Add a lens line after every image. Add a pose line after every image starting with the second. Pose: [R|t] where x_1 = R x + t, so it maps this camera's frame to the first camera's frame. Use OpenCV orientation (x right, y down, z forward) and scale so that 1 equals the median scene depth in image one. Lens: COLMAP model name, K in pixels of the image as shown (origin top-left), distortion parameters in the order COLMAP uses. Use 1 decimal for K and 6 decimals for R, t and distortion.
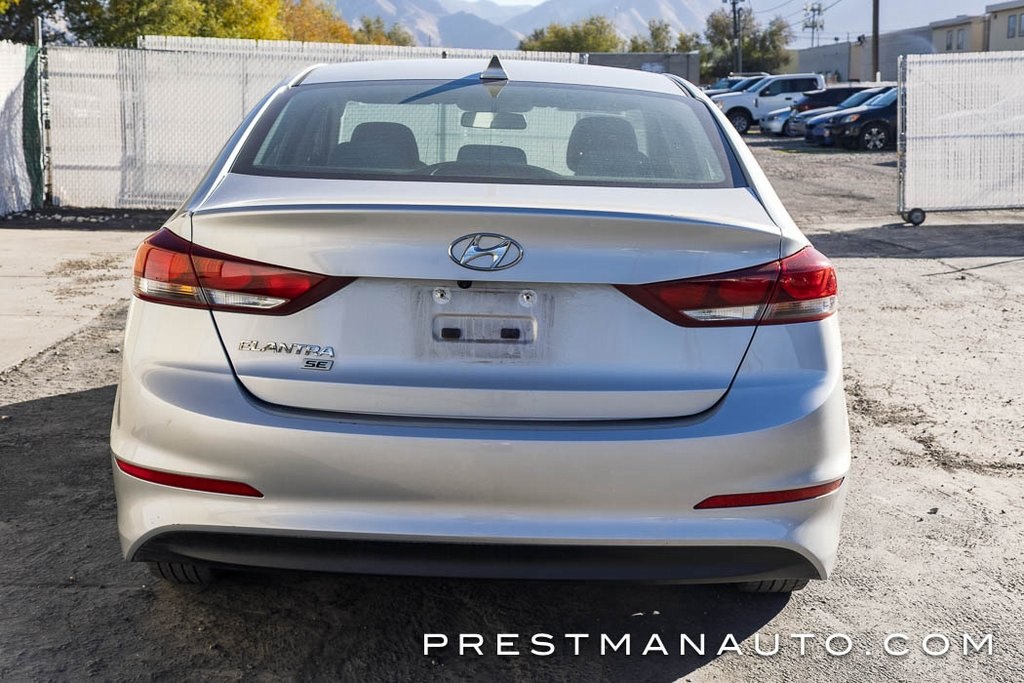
lens RADIAL K [[1462.7, 0, 512.0], [0, 1462.7, 341.5], [0, 0, 1]] dist [0.075151, -0.043524]
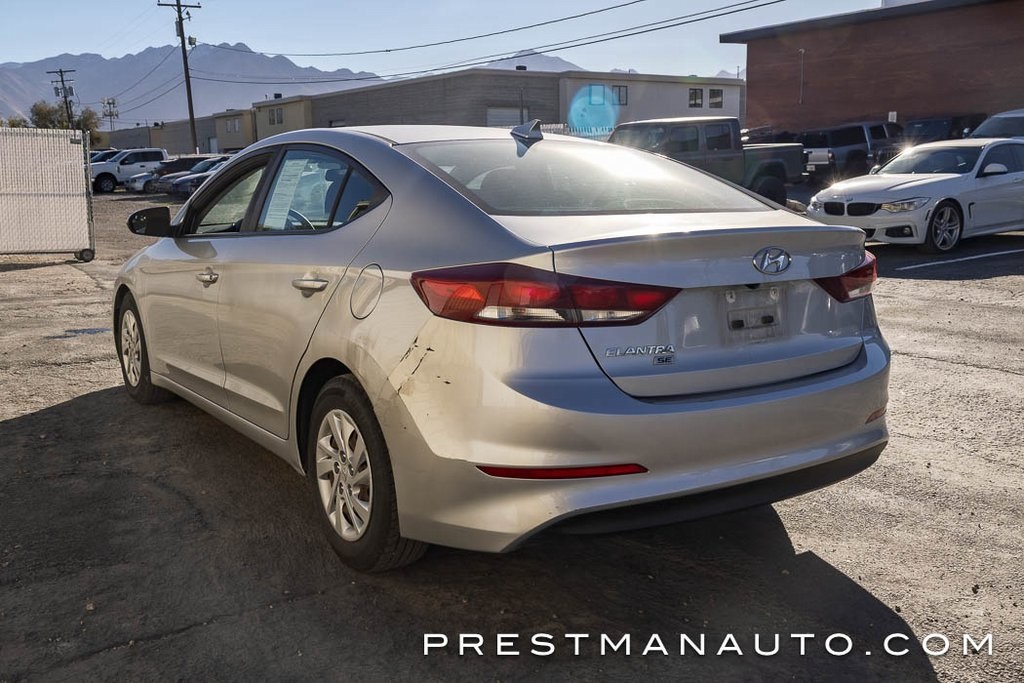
lens RADIAL K [[989.0, 0, 512.0], [0, 989.0, 341.5], [0, 0, 1]] dist [0.013867, 0.017345]
pose [[0.826599, -0.117375, 0.550415, -0.684666], [0.110927, 0.992803, 0.045126, -0.051463], [-0.551751, 0.023755, 0.833671, 0.353887]]
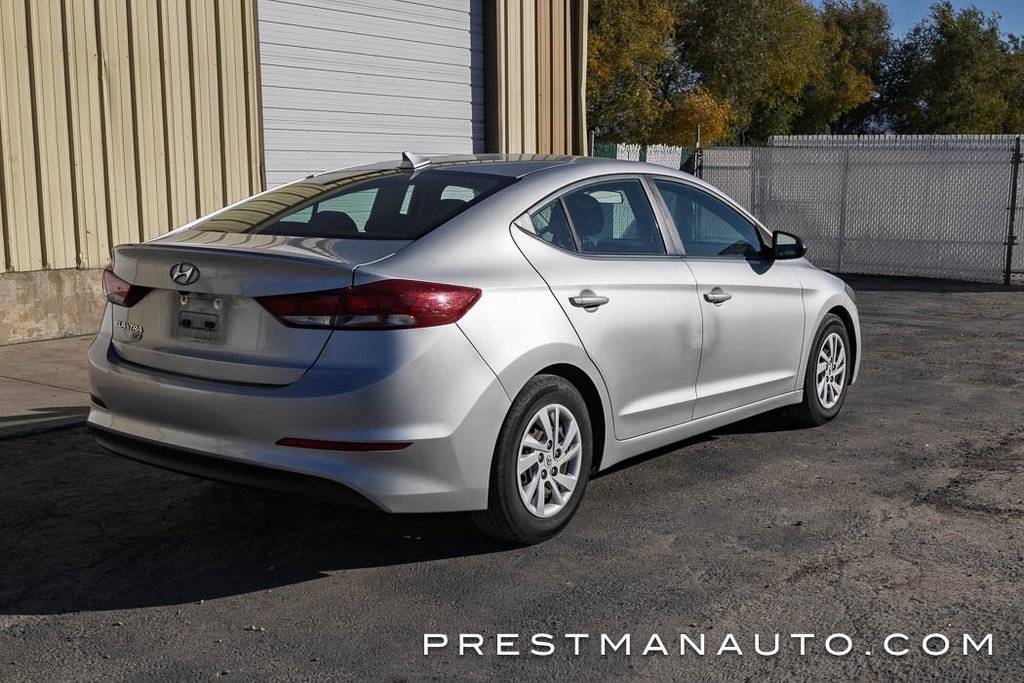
lens RADIAL K [[1233.3, 0, 512.0], [0, 1233.3, 341.5], [0, 0, 1]] dist [0.026408, 0.029861]
pose [[0.790221, 0.062541, -0.609622, 1.072435], [-0.085889, 0.996263, -0.009126, -0.003110], [0.606773, 0.059572, 0.792639, 0.110723]]
